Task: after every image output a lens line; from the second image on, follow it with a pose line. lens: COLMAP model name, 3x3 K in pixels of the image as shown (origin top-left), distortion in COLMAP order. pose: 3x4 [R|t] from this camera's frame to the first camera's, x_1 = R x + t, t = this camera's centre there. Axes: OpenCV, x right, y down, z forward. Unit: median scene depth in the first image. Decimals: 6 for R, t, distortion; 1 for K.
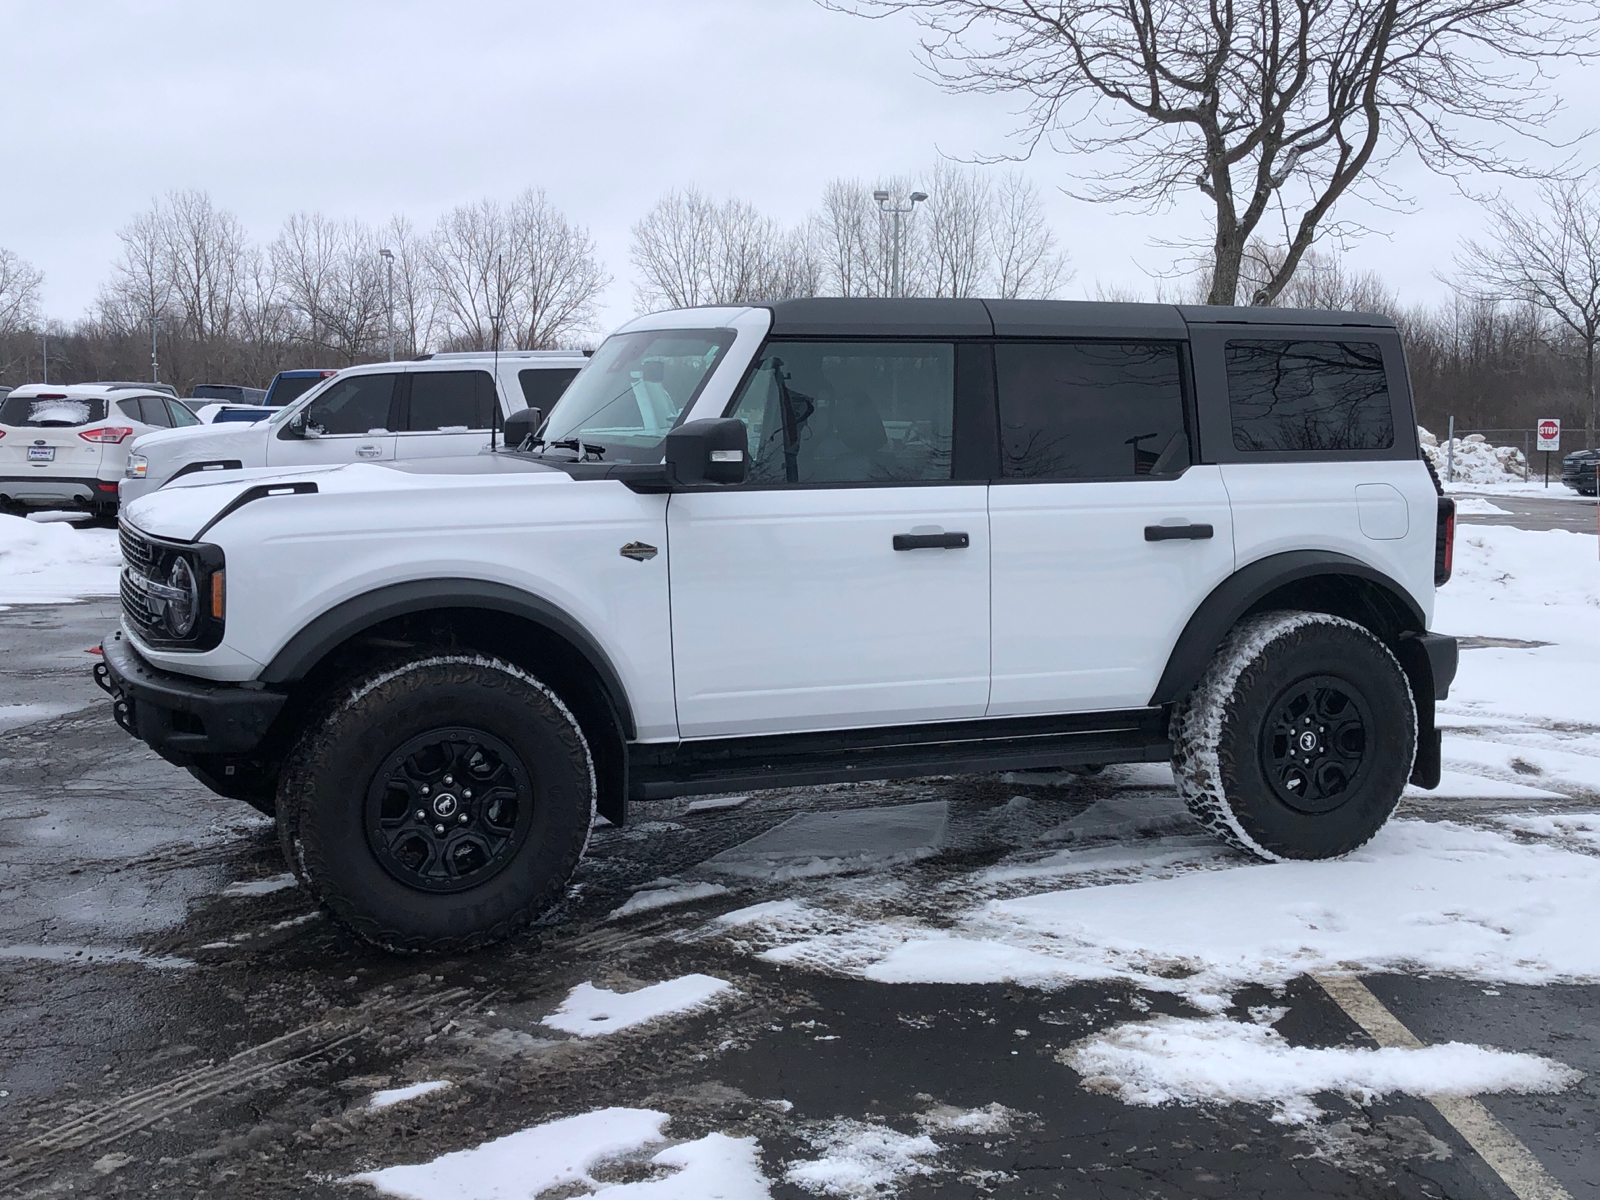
lens RADIAL K [[1905.0, 0, 789.0], [0, 1905.0, 577.9], [0, 0, 1]] dist [0.170978, -0.558399]
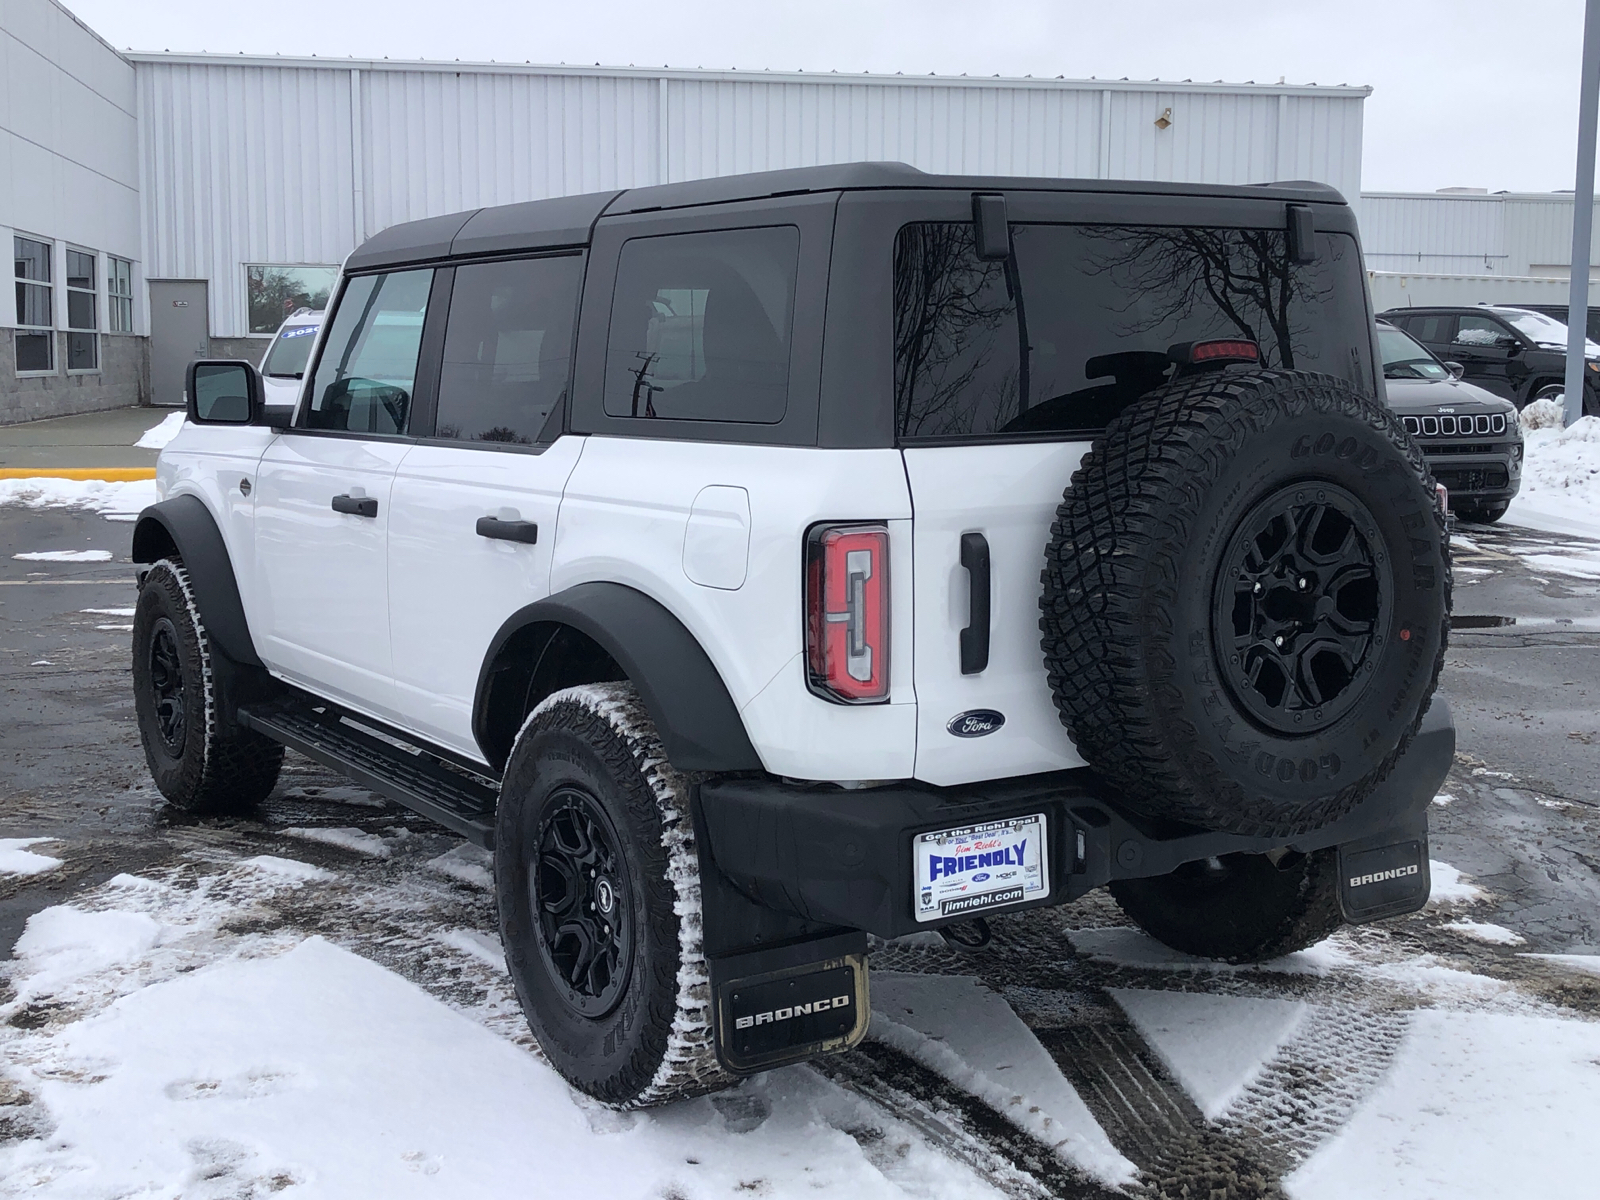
lens RADIAL K [[1905.0, 0, 789.0], [0, 1905.0, 577.9], [0, 0, 1]] dist [0.170978, -0.558399]
pose [[0.167733, 0.110460, -0.979625, 0.882040], [-0.084661, 0.991646, 0.097320, -0.080825], [0.982191, 0.066612, 0.175683, 0.967670]]
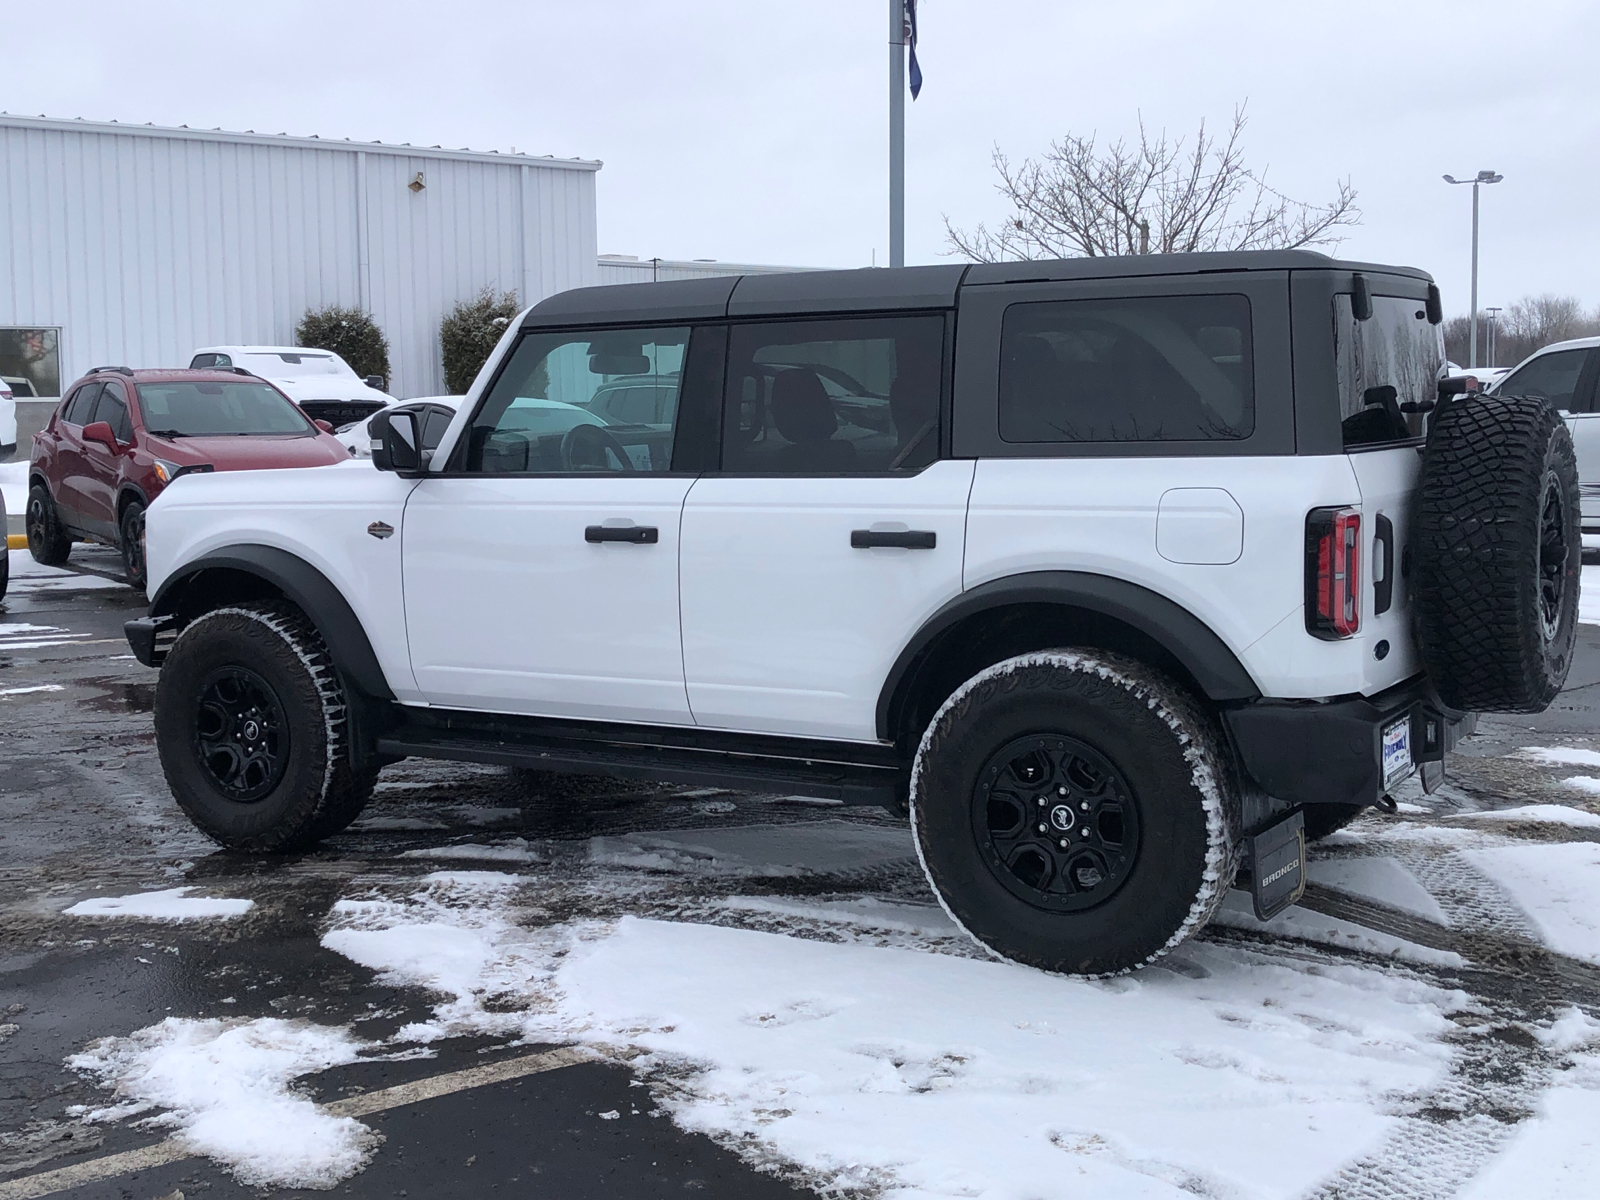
lens RADIAL K [[1905.0, 0, 789.0], [0, 1905.0, 577.9], [0, 0, 1]] dist [0.170978, -0.558399]
pose [[0.584137, 0.060743, -0.809379, 0.843191], [-0.053003, 0.997922, 0.036640, -0.034661], [0.809923, 0.021497, 0.586143, 0.468264]]
